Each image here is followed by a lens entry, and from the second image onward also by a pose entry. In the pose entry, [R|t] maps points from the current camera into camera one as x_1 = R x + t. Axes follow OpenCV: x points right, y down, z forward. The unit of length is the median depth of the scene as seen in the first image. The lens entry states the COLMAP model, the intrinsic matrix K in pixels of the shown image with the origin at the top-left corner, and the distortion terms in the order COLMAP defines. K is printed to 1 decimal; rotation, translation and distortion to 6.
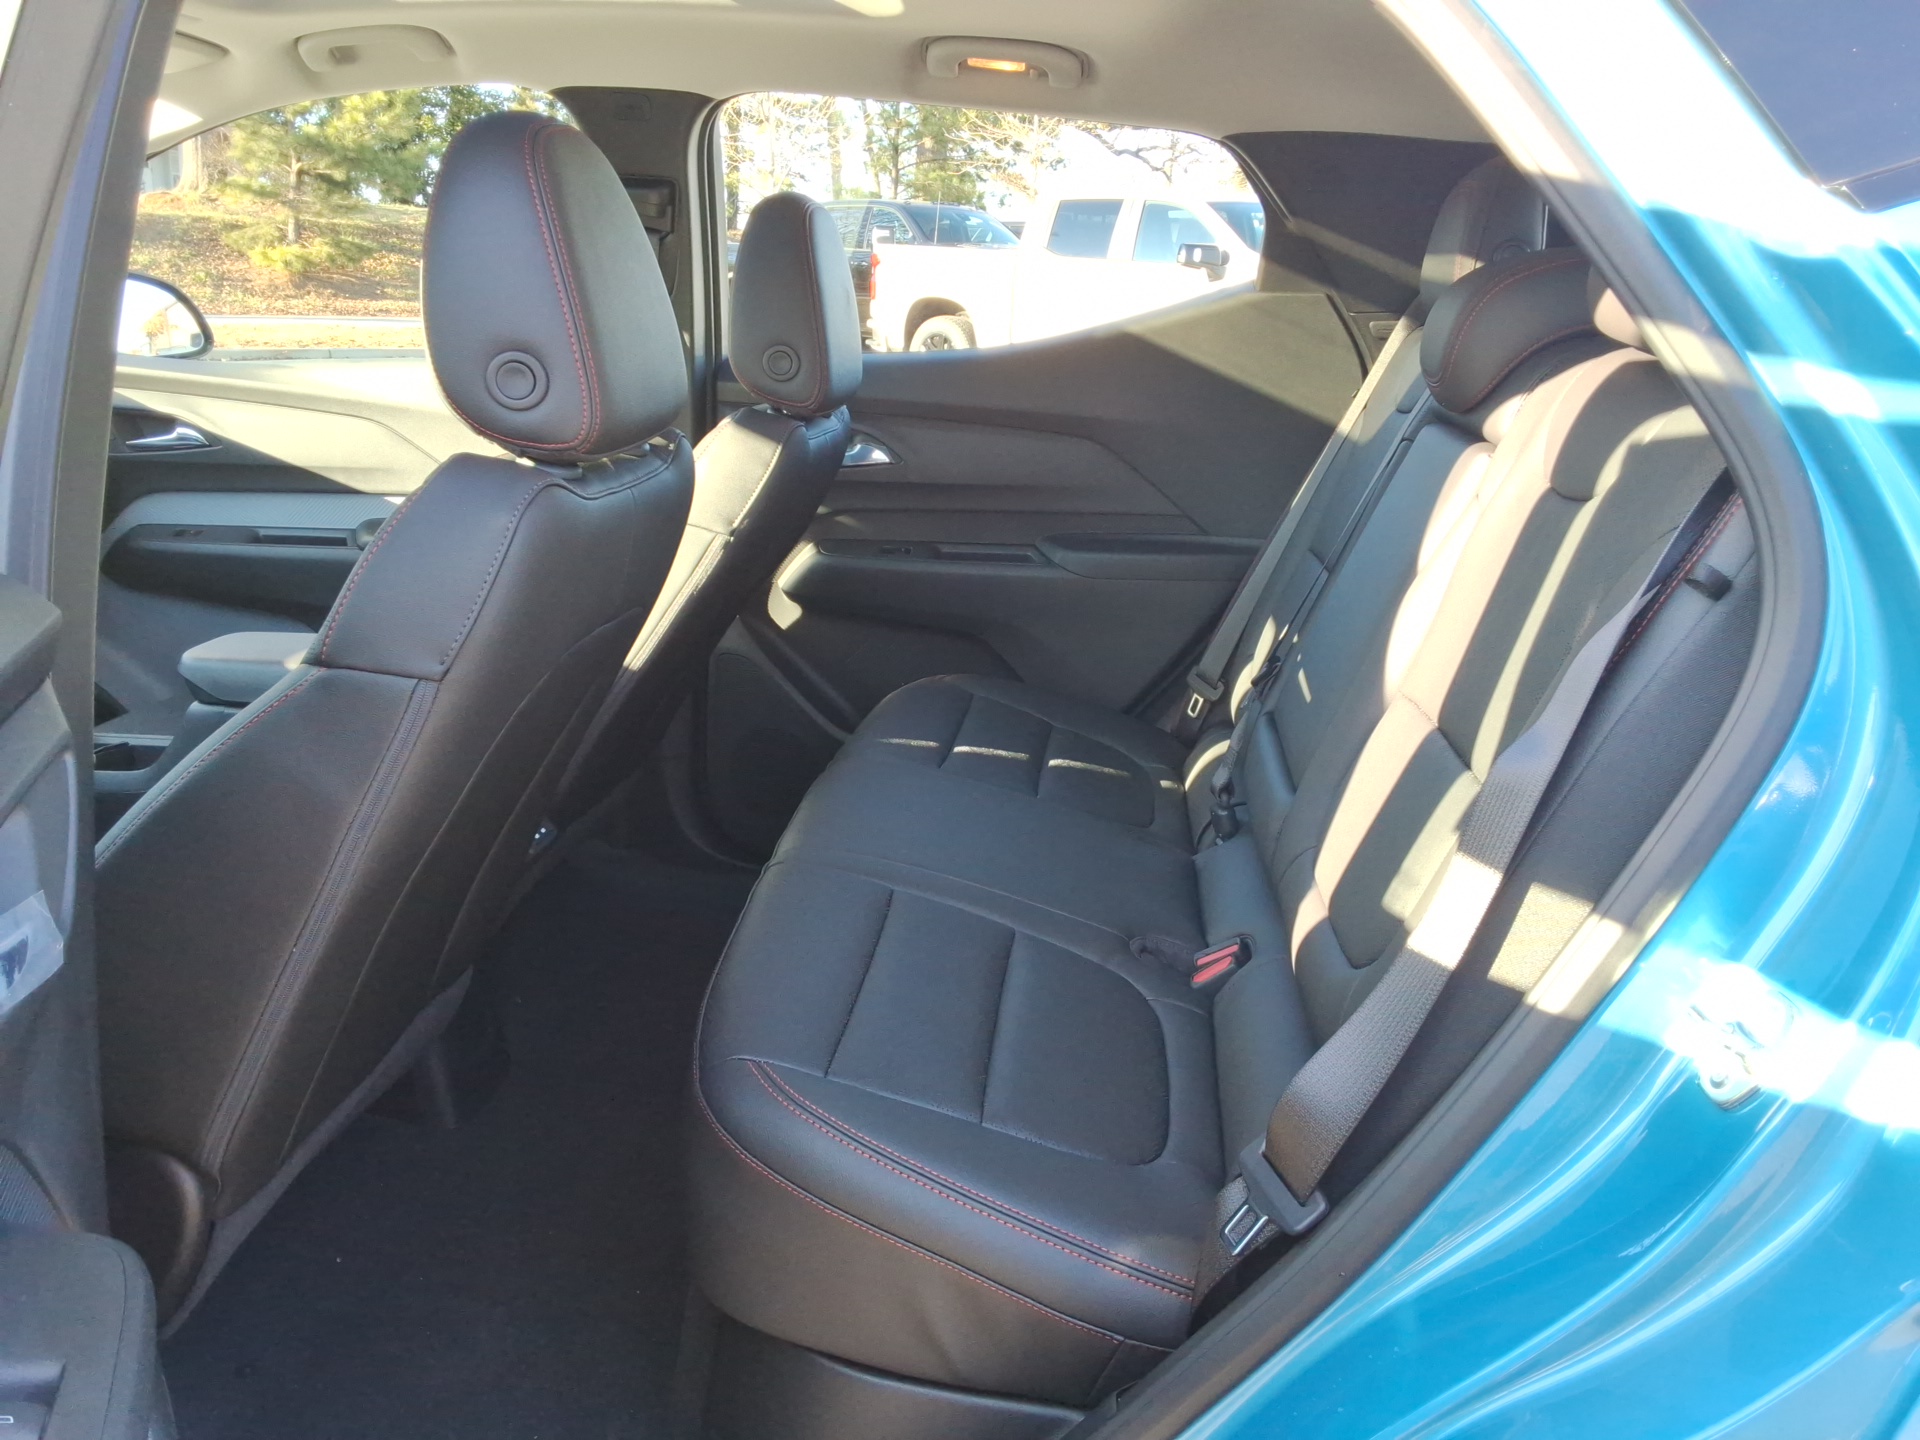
lens RADIAL K [[1565.1, 0, 964.4], [0, 1565.1, 692.3], [0, 0, 1]] dist [0.108332, -0.164894]
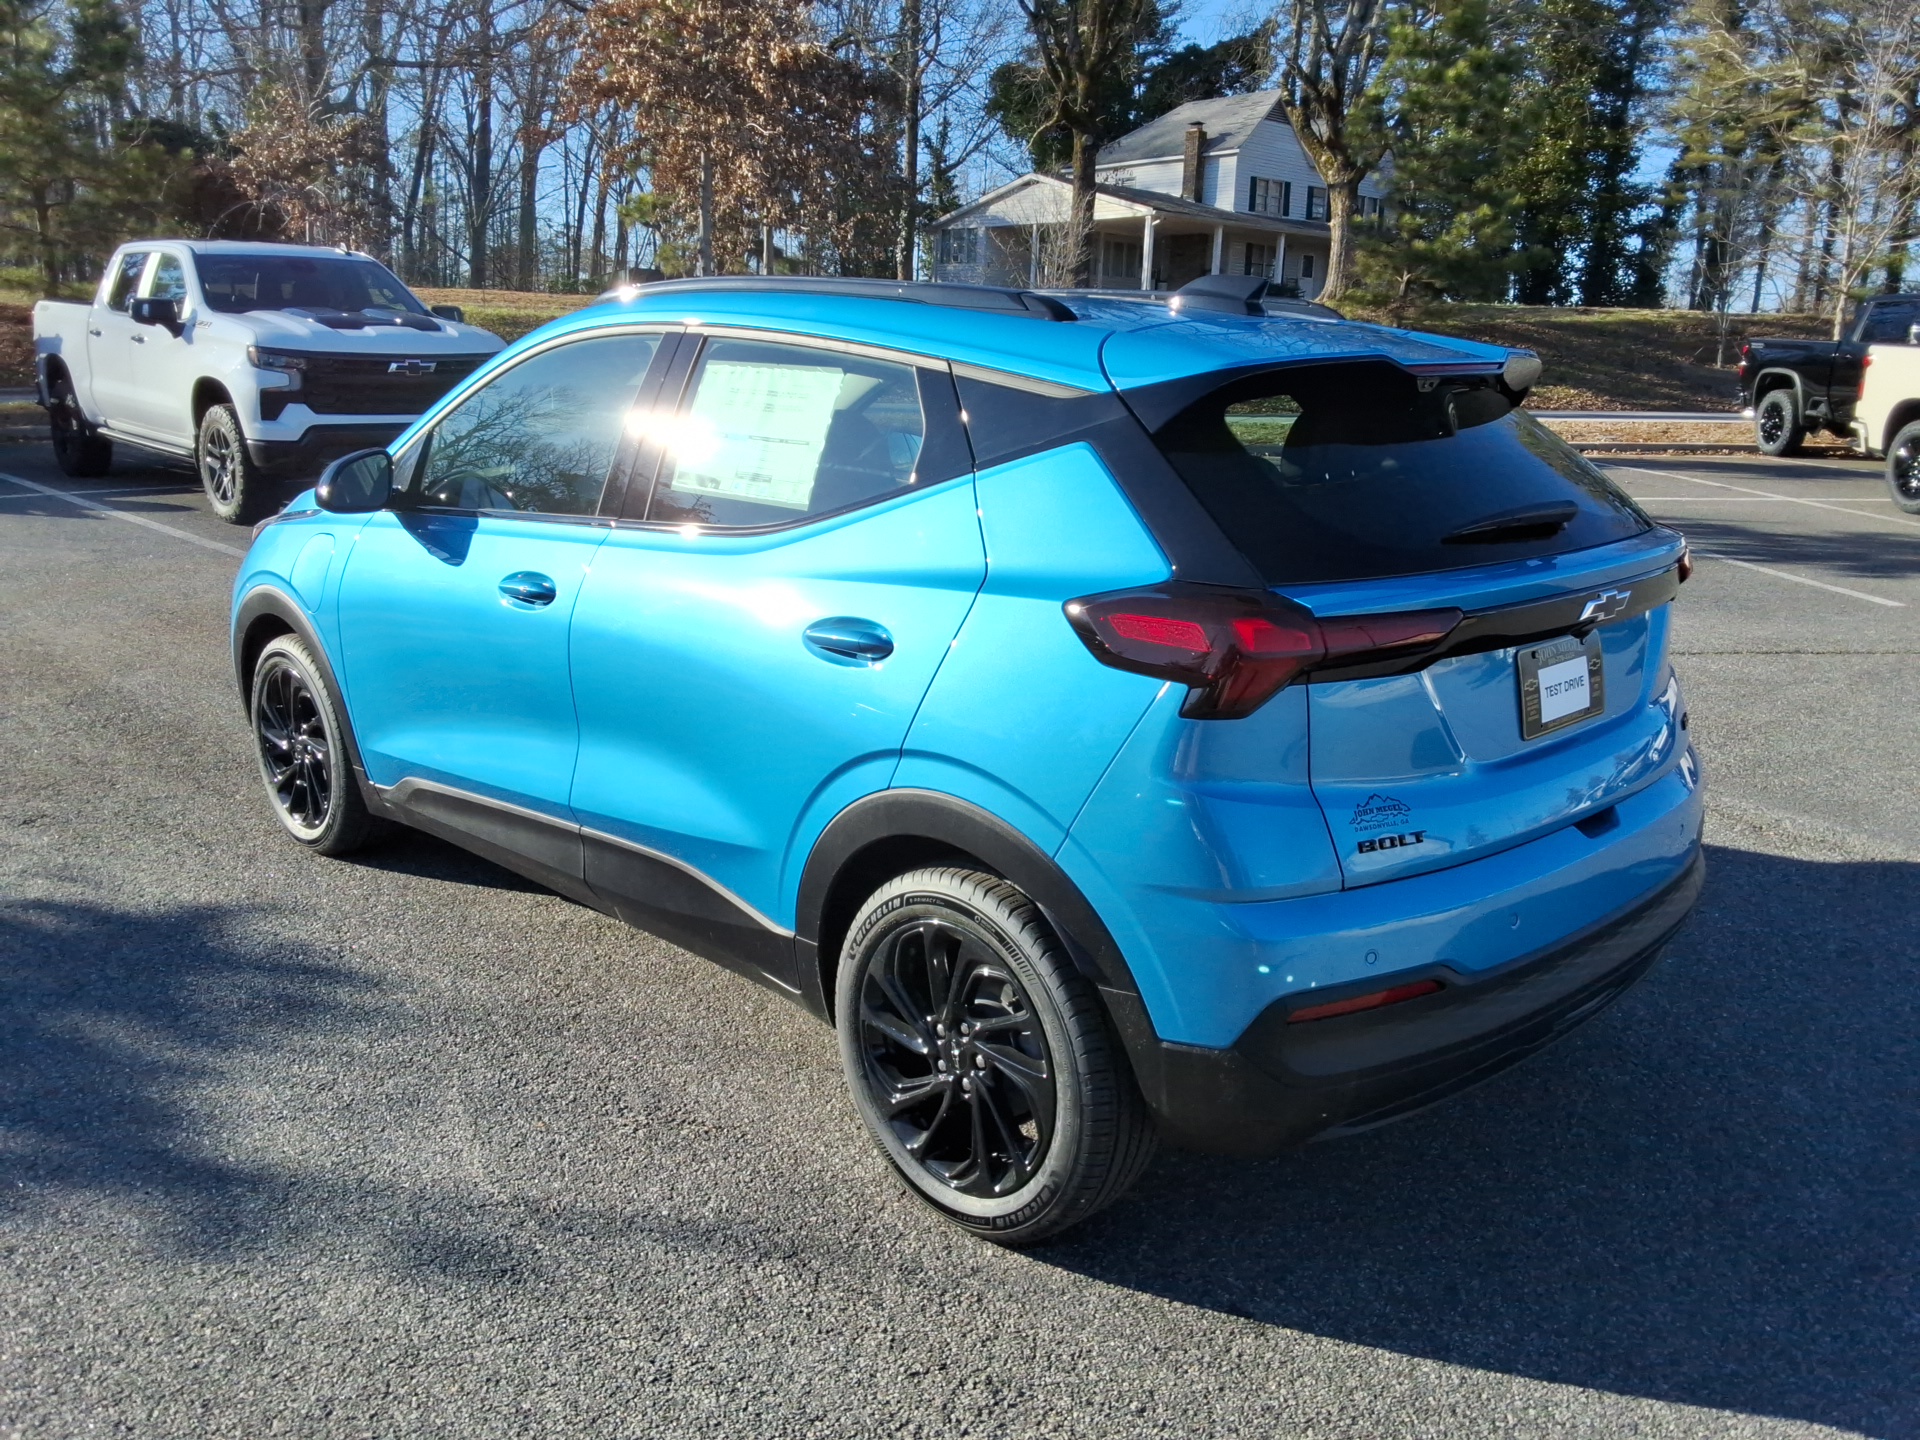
lens RADIAL K [[1565.1, 0, 978.8], [0, 1565.1, 682.6], [0, 0, 1]] dist [0.108332, -0.164894]
pose [[0.781585, 0.116054, -0.612908, 0.066184], [-0.150491, 0.988600, -0.004717, 0.005197], [0.605374, 0.095924, 0.790140, -0.044813]]
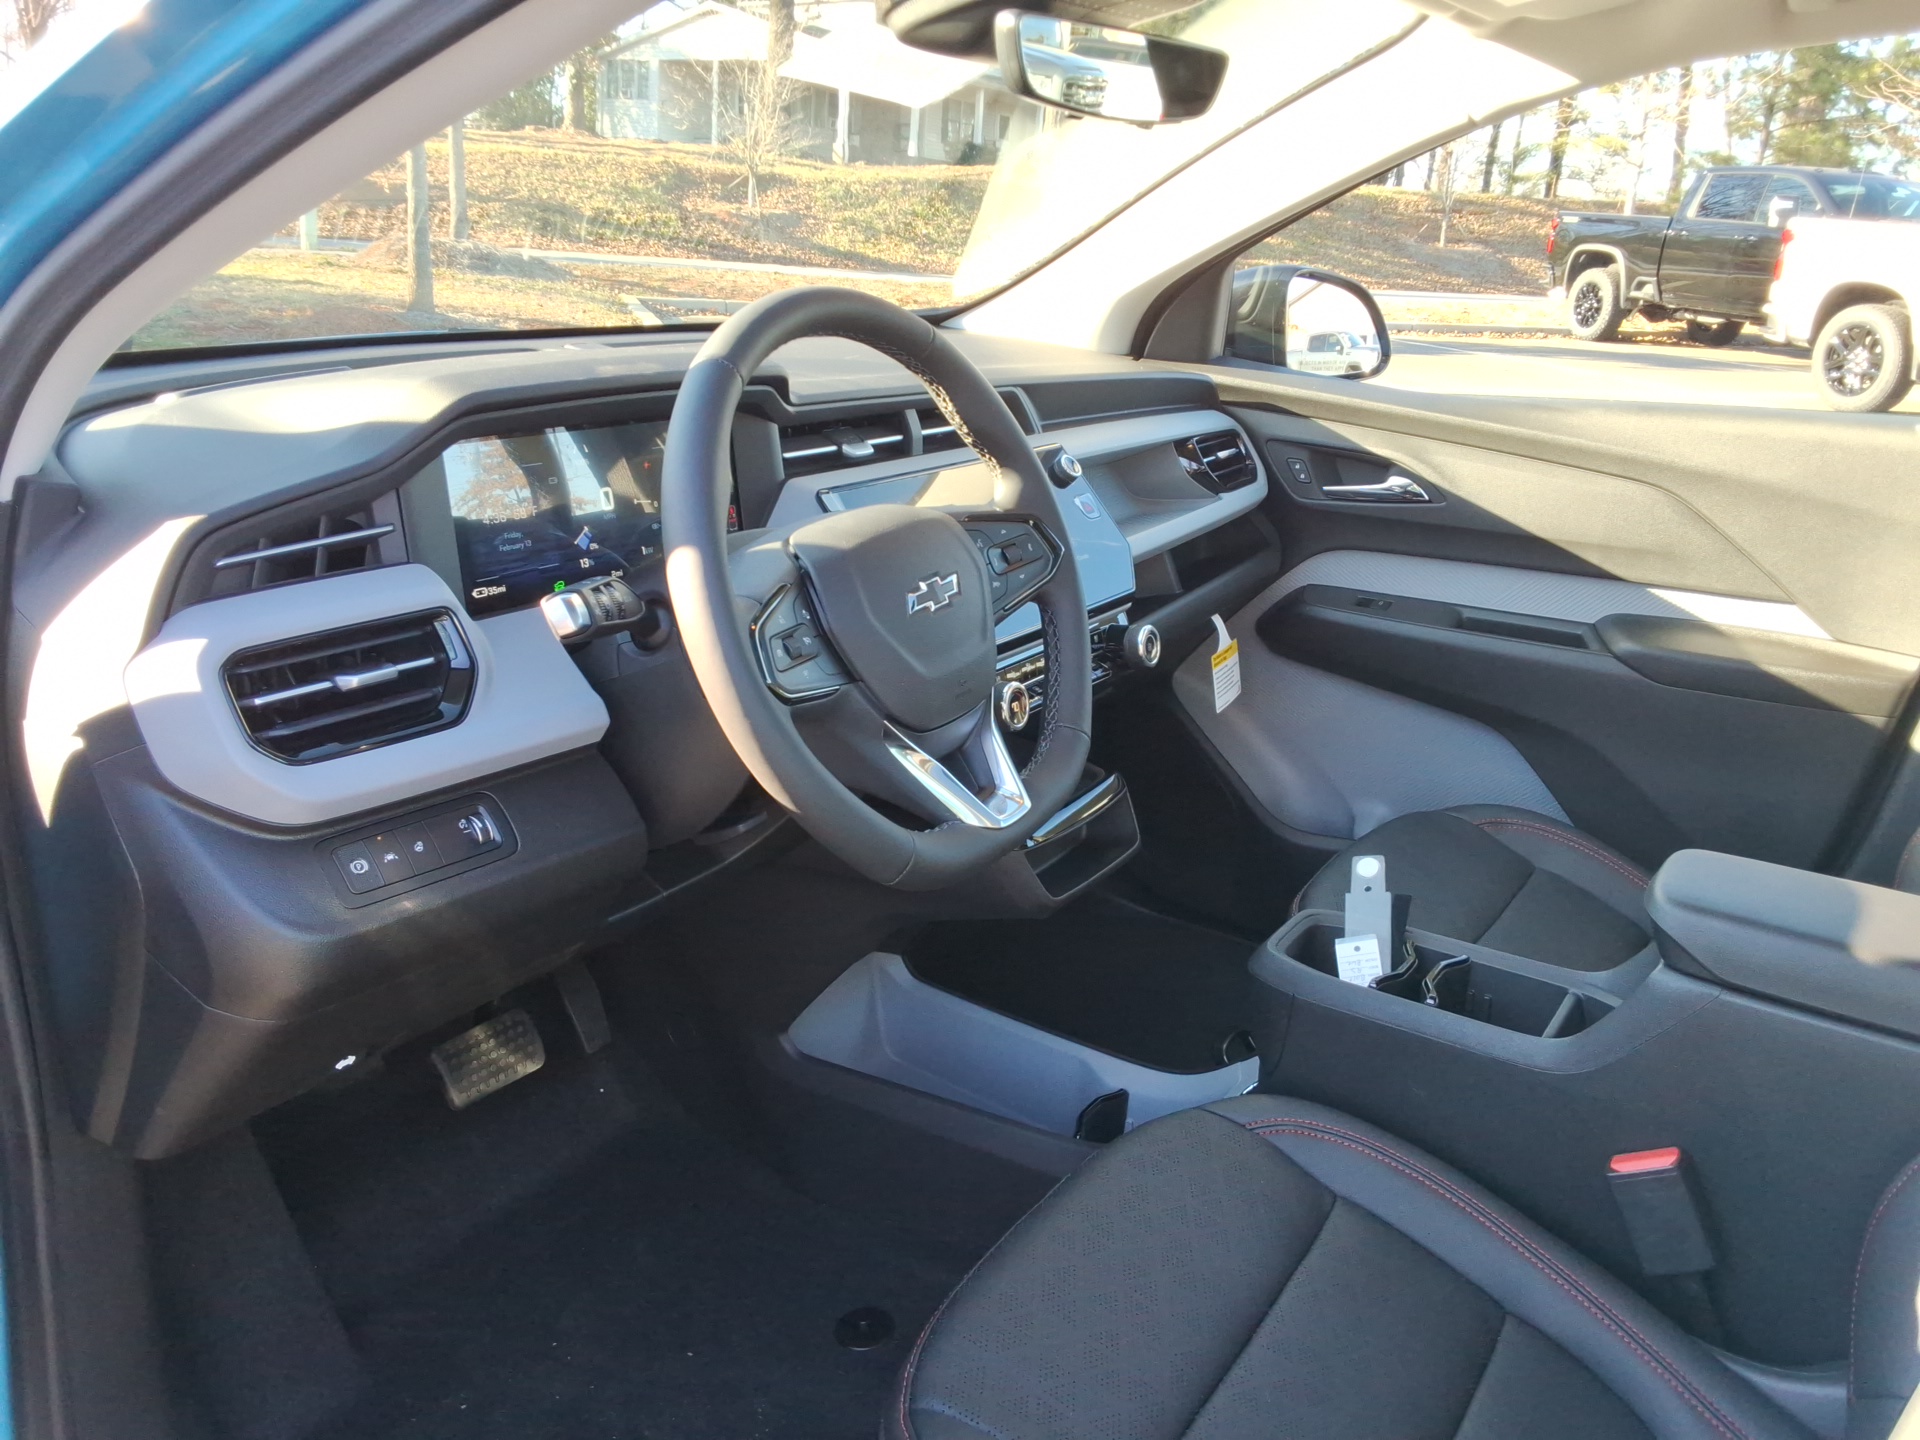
lens RADIAL K [[1565.1, 0, 966.0], [0, 1565.1, 657.8], [0, 0, 1]] dist [0.108332, -0.164894]
pose [[0.890857, 0.143165, -0.431136, -0.022380], [-0.143114, 0.989164, 0.032749, -0.004800], [0.431153, 0.032527, 0.901693, 0.013392]]
